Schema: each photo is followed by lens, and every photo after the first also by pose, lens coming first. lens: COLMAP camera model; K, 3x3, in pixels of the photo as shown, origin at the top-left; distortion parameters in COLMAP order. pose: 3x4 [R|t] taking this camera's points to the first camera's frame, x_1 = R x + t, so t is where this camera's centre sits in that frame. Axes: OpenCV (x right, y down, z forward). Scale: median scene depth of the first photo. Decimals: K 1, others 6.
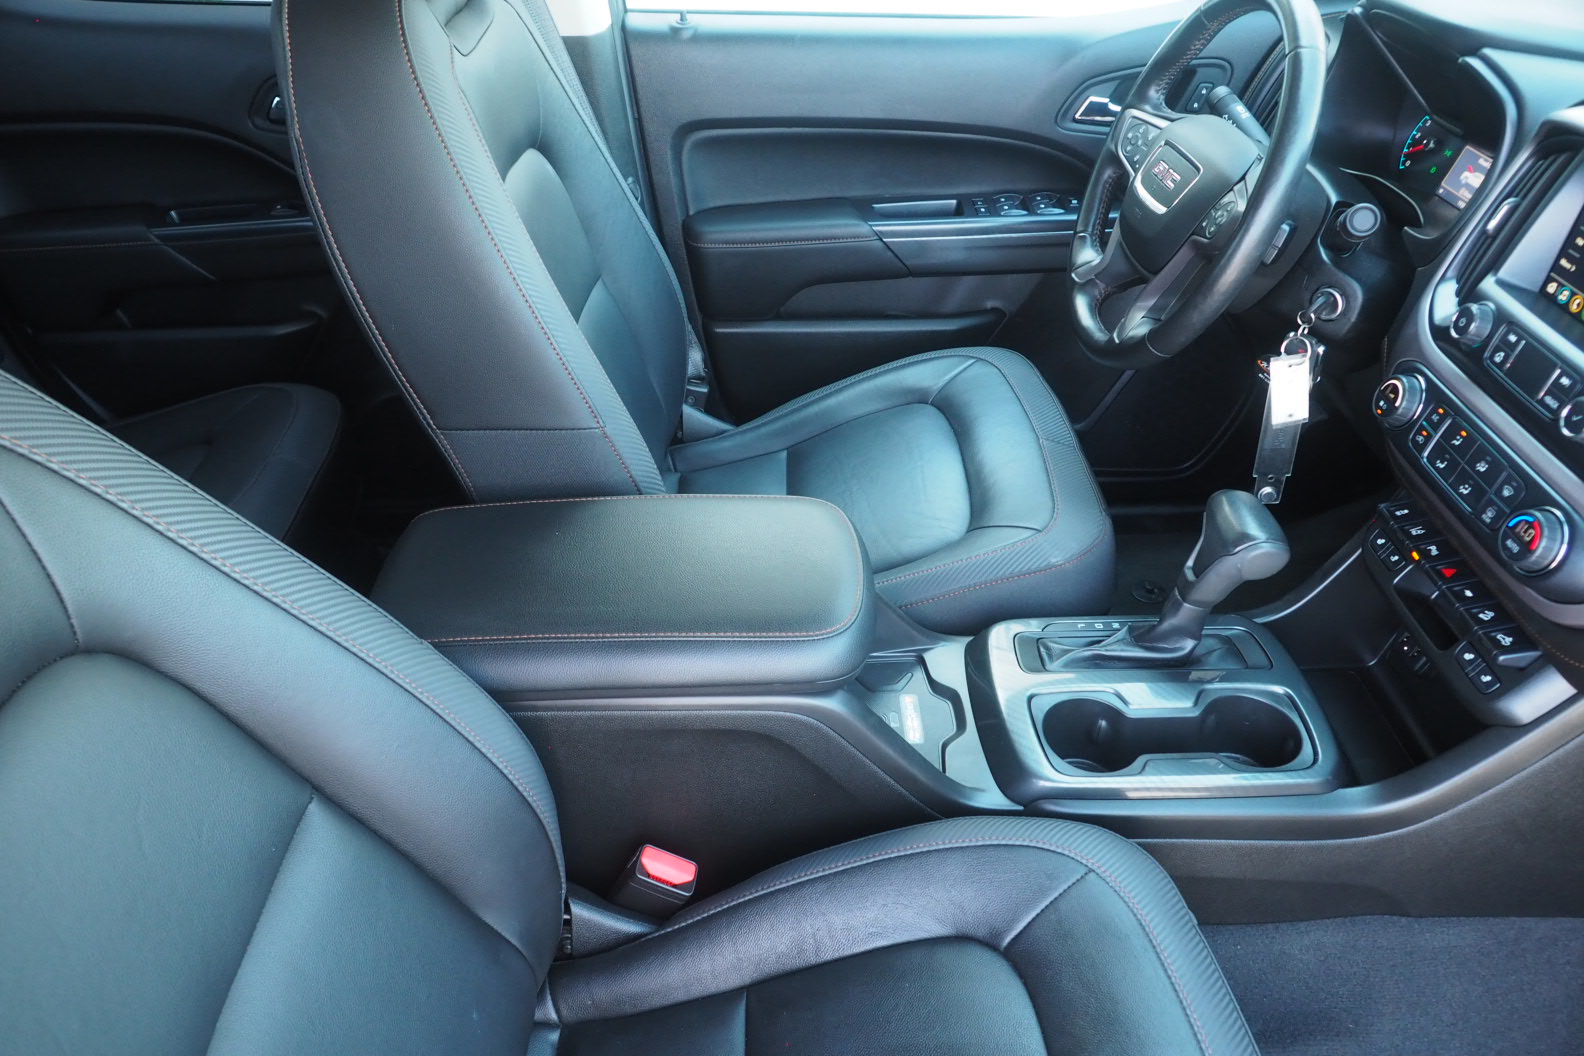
lens RADIAL K [[1116.4, 0, 784.8], [0, 1116.4, 537.7], [0, 0, 1]] dist [-0.036301, 0.002224]
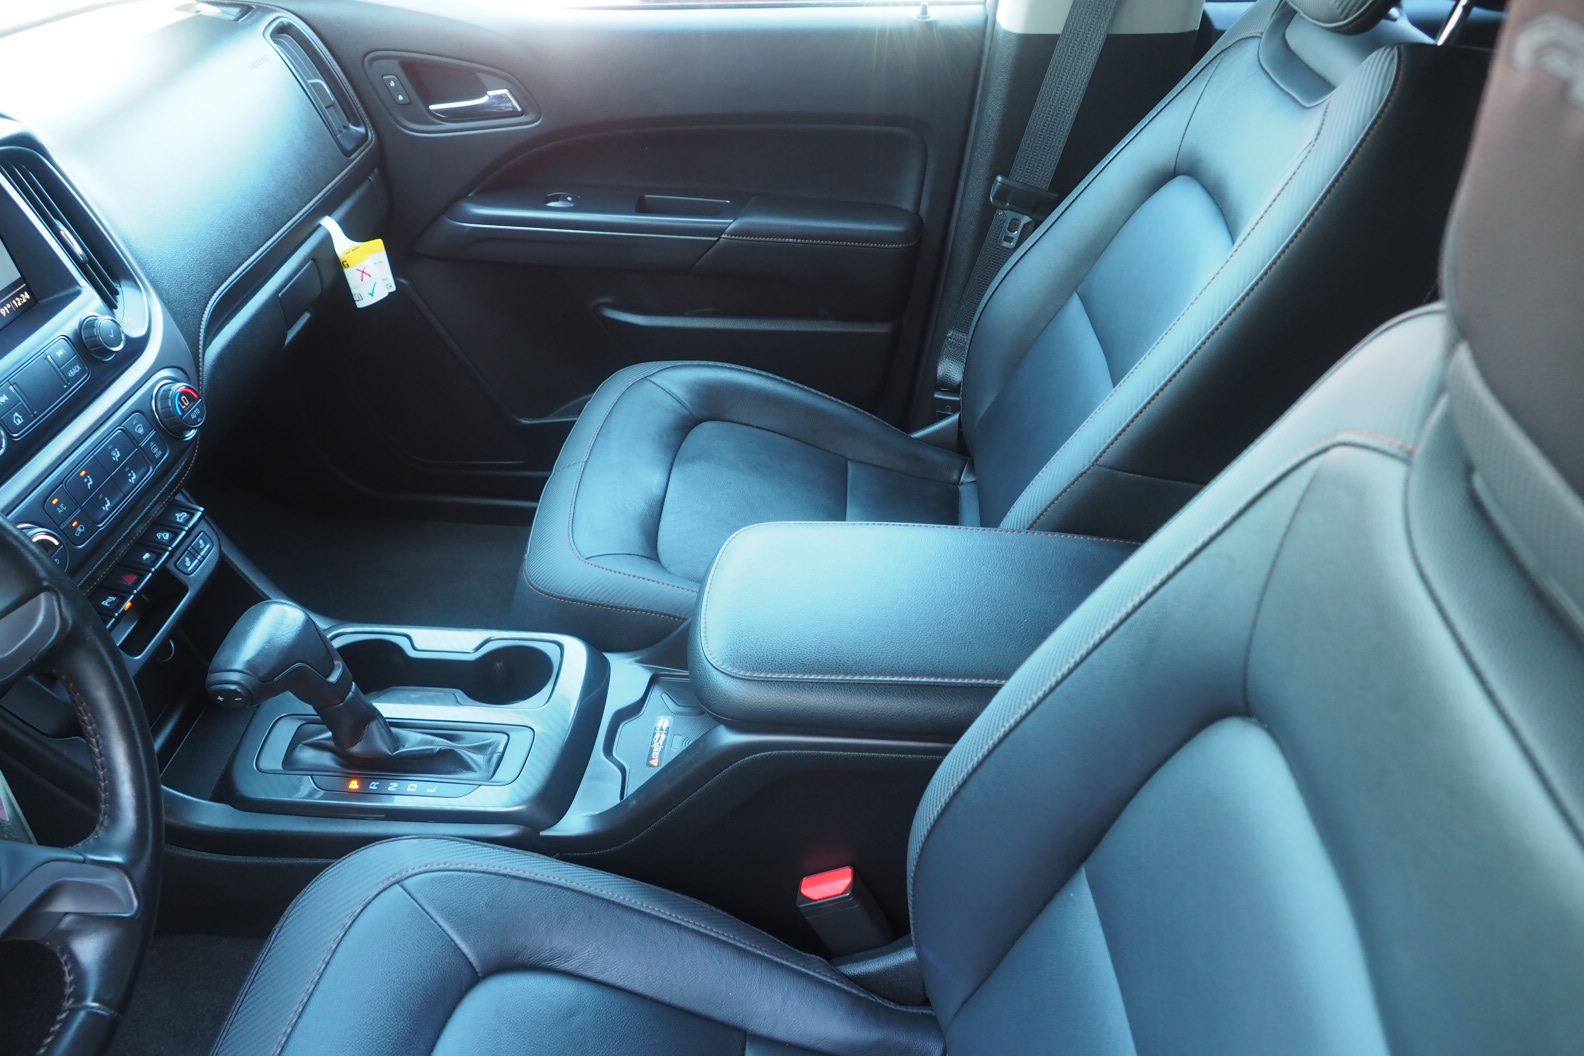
lens RADIAL K [[1116.4, 0, 800.6], [0, 1116.4, 535.2], [0, 0, 1]] dist [-0.036301, 0.002224]
pose [[-0.995094, -0.054418, 0.082629, -0.083742], [0.064290, 0.279168, 0.958088, -0.837544], [-0.075205, 0.958699, -0.274300, 1.099687]]
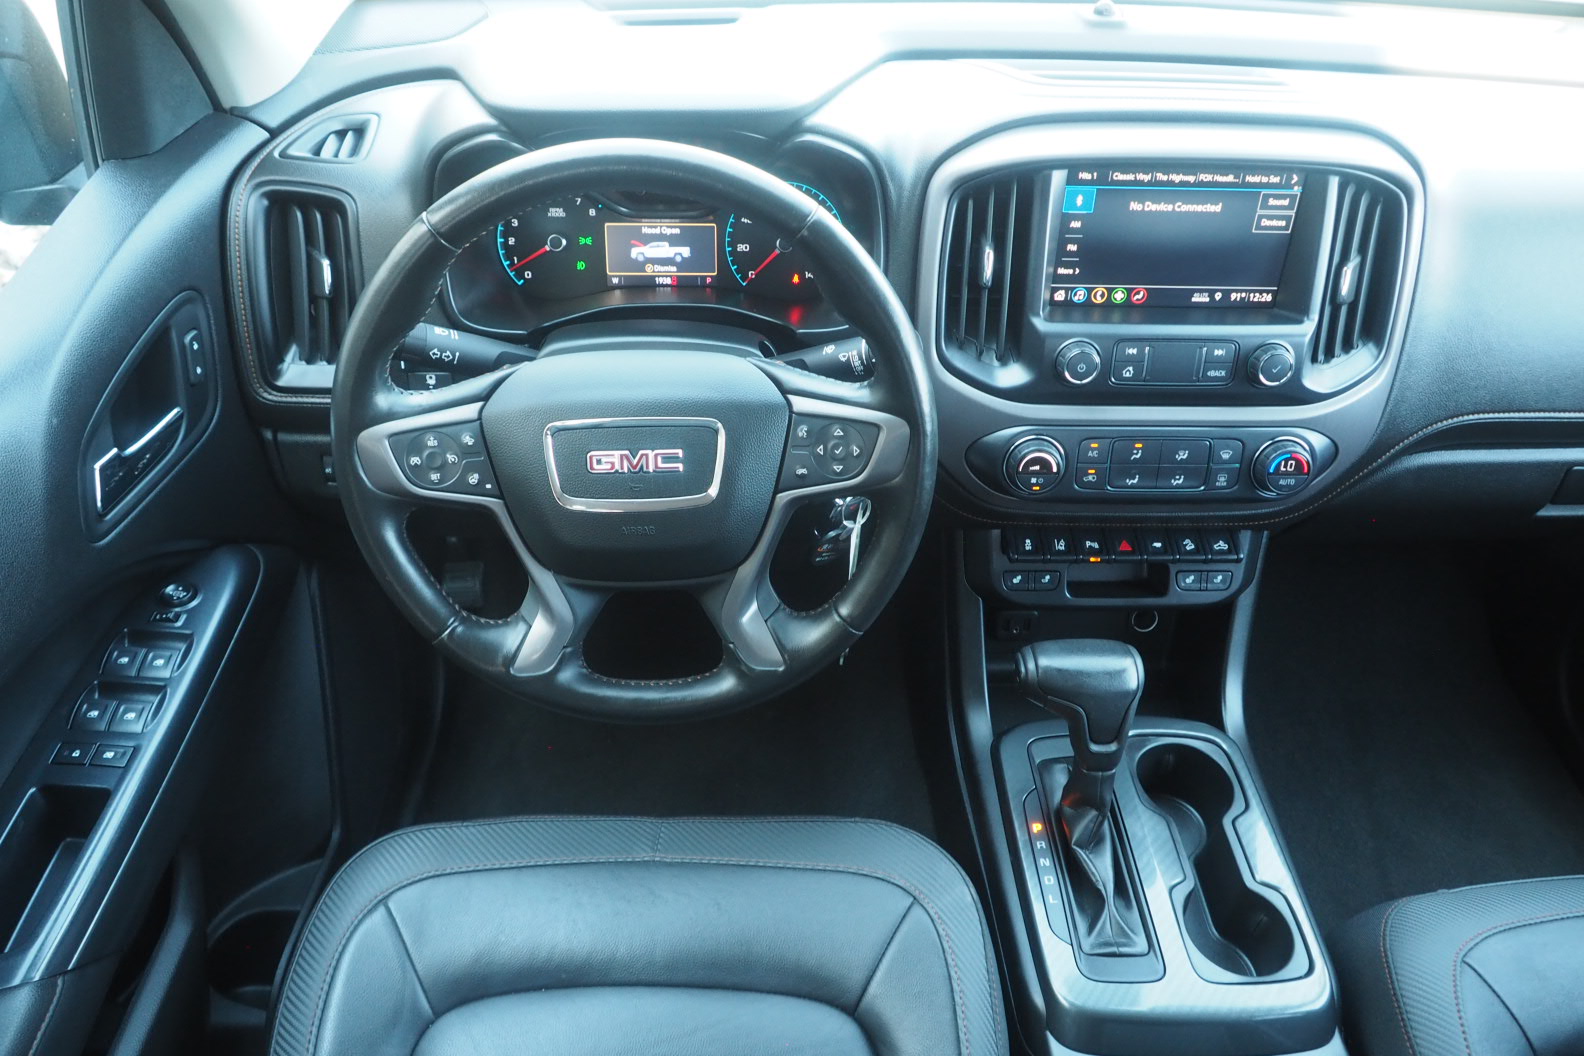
lens RADIAL K [[1116.4, 0, 797.9], [0, 1116.4, 530.8], [0, 0, 1]] dist [-0.036301, 0.002224]
pose [[0.004947, -0.629309, 0.777140, -0.204147], [0.572054, 0.639208, 0.513973, -0.653058], [-0.820201, 0.442023, 0.363160, 0.795602]]
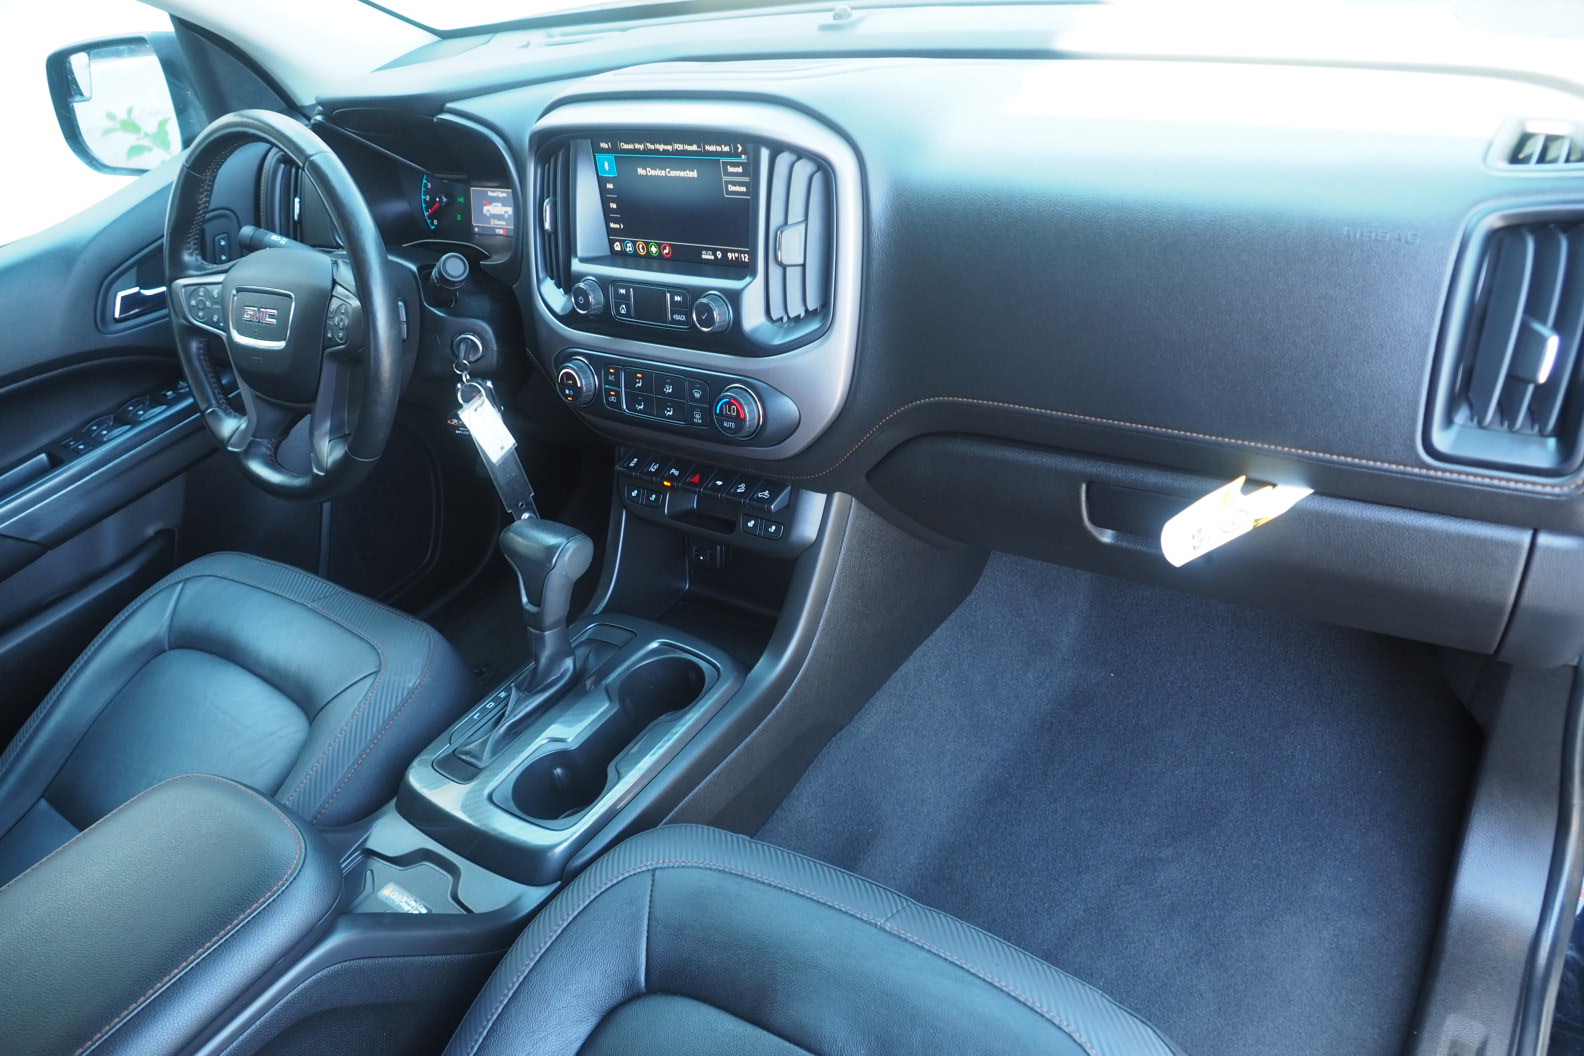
lens RADIAL K [[1116.4, 0, 803.3], [0, 1116.4, 533.3], [0, 0, 1]] dist [-0.036301, 0.002224]
pose [[0.583357, -0.522408, 0.621920, -0.106813], [0.592701, 0.797341, 0.113810, 0.008731], [-0.555338, 0.302221, 0.774766, 0.010923]]
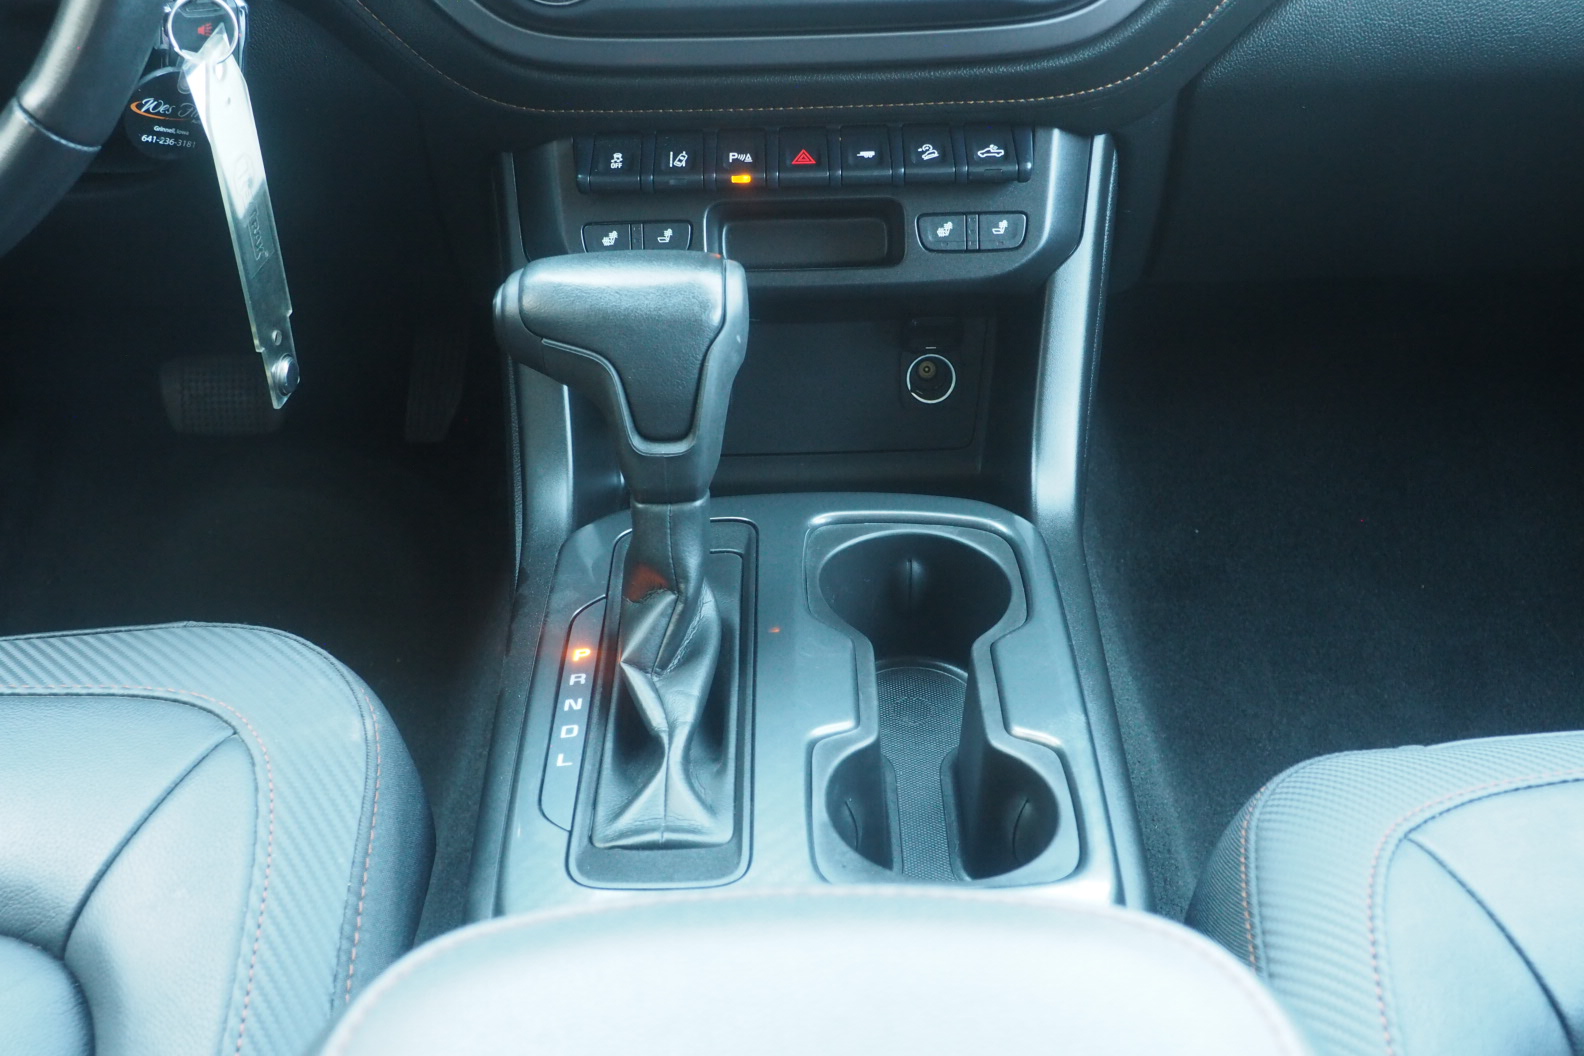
lens RADIAL K [[1718.7, 0, 793.6], [0, 1718.7, 536.2], [0, 0, 1]] dist [-0.007935, 0.000000]
pose [[0.019256, -0.539619, 0.841689, -0.207920], [0.607813, 0.674738, 0.418679, -0.188766], [-0.793847, 0.503528, 0.340980, 0.742925]]
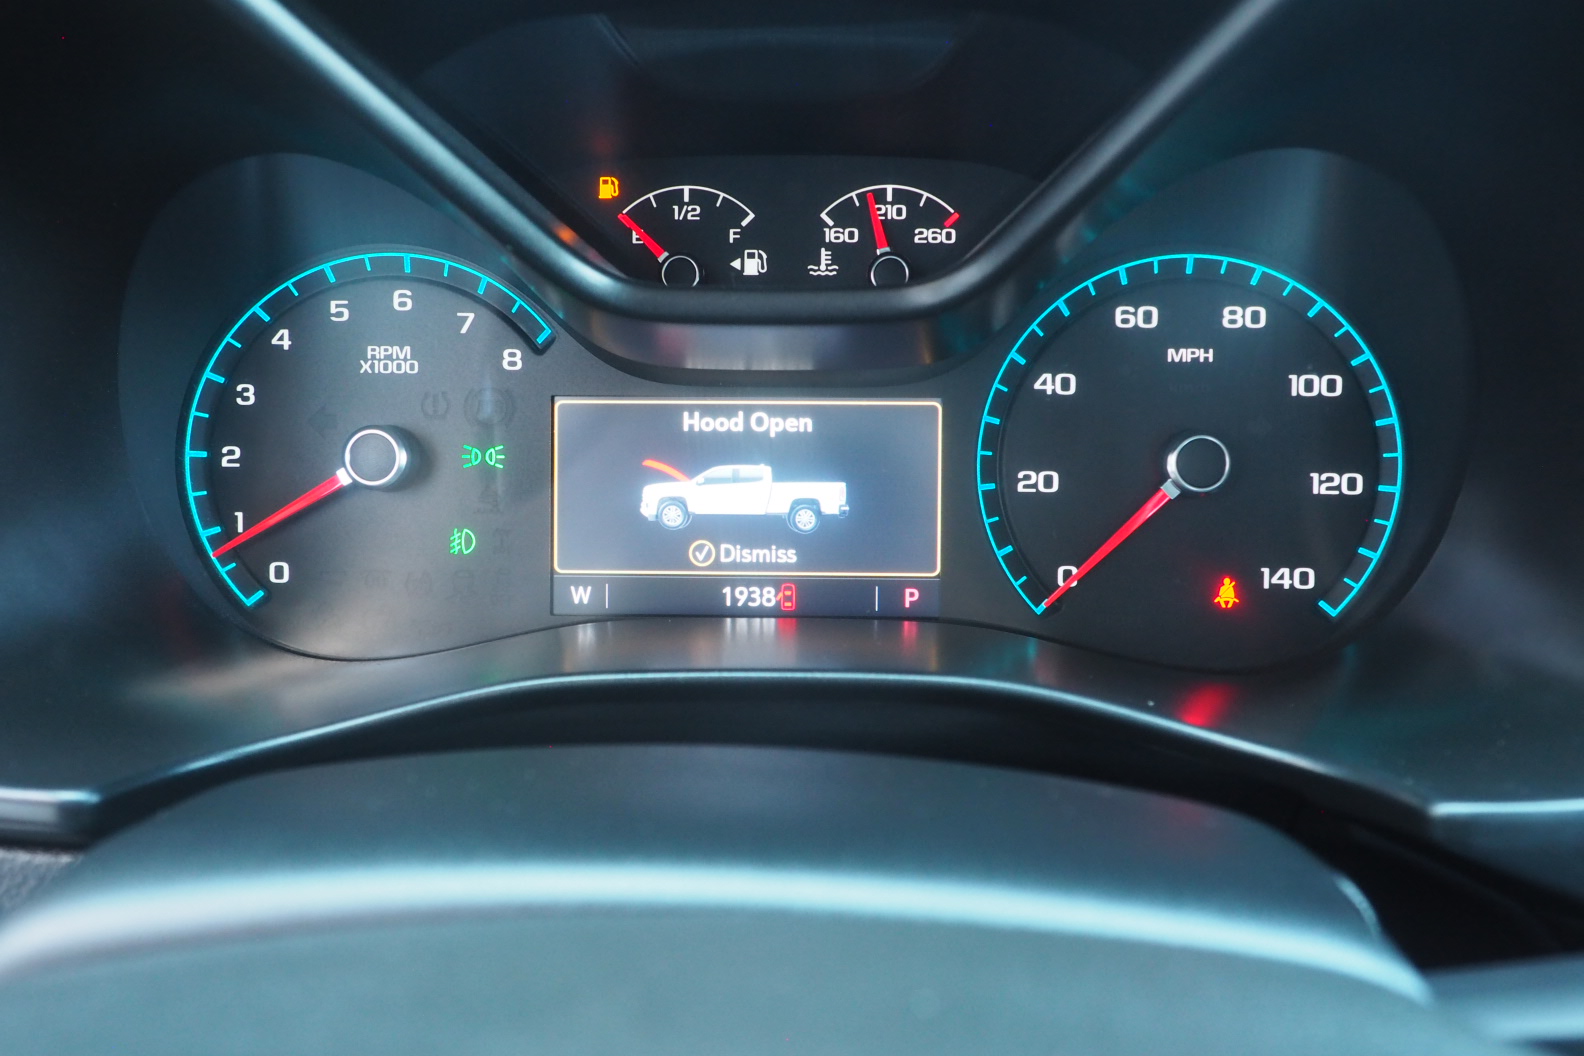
lens RADIAL K [[1318.5, 0, 793.8], [0, 1318.5, 534.4], [0, 0, 1]] dist [-0.015177, -0.005503]
pose [[0.063621, -0.362671, 0.929743, 0.409993], [0.589405, 0.765447, 0.258251, -0.443472], [-0.805329, 0.531565, 0.262458, 1.053690]]
